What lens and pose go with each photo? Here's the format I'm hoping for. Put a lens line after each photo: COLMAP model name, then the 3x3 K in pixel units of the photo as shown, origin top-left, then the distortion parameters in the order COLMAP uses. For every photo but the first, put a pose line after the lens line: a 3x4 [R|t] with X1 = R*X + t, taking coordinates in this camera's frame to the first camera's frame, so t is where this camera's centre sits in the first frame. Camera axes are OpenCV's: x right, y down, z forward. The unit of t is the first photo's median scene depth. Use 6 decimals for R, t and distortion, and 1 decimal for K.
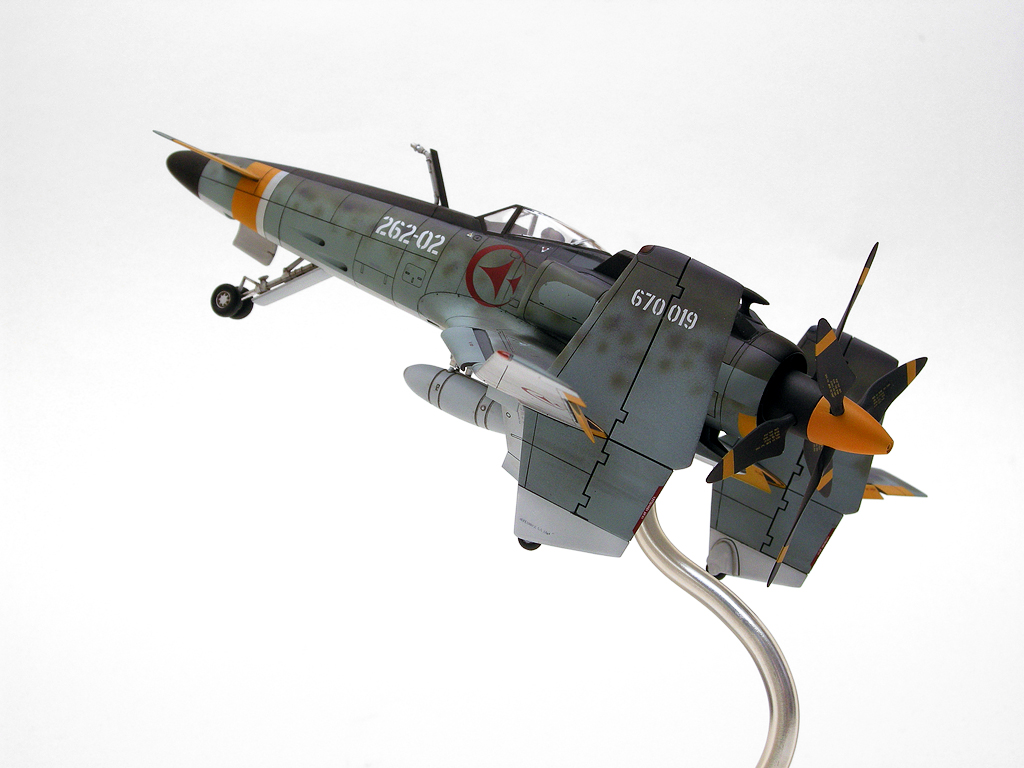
lens RADIAL K [[2146.8, 0, 510.9], [0, 2146.8, 384.1], [0, 0, 1]] dist [-0.048201, 0.000000]
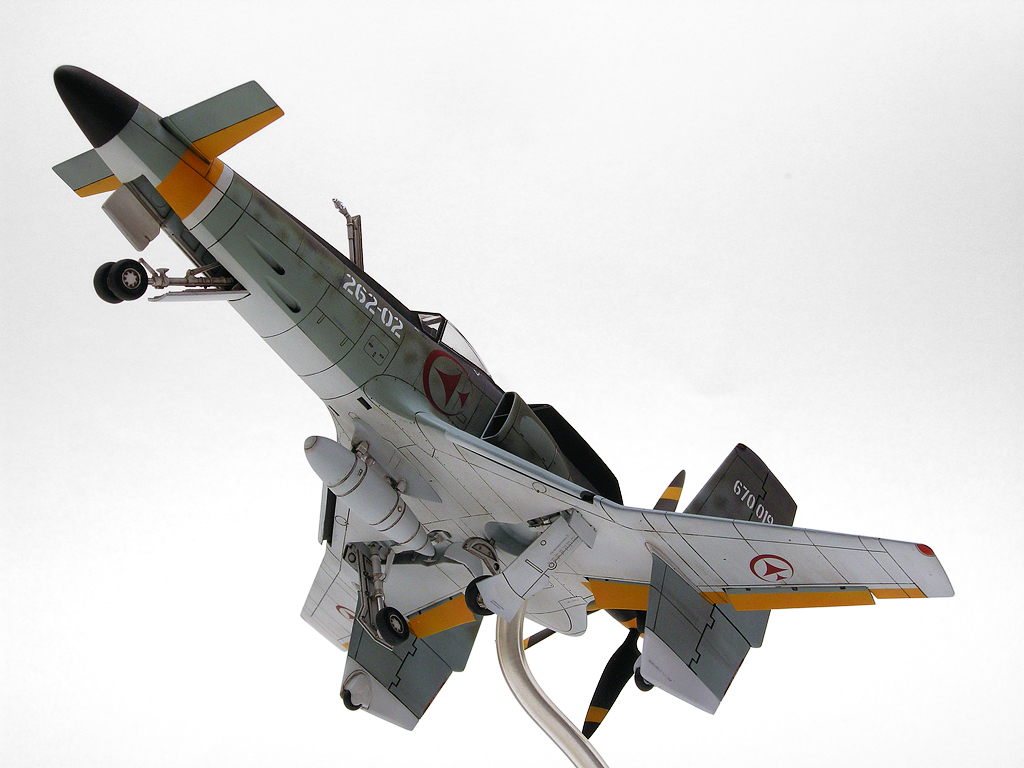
lens RADIAL K [[2146.8, 0, 510.8], [0, 2146.8, 384.2], [0, 0, 1]] dist [-0.048201, 0.000000]
pose [[0.308045, 0.274279, 0.910977, -0.883934], [-0.218955, 0.952275, -0.212674, 0.150781], [-0.925833, -0.133950, 0.353398, 0.624147]]
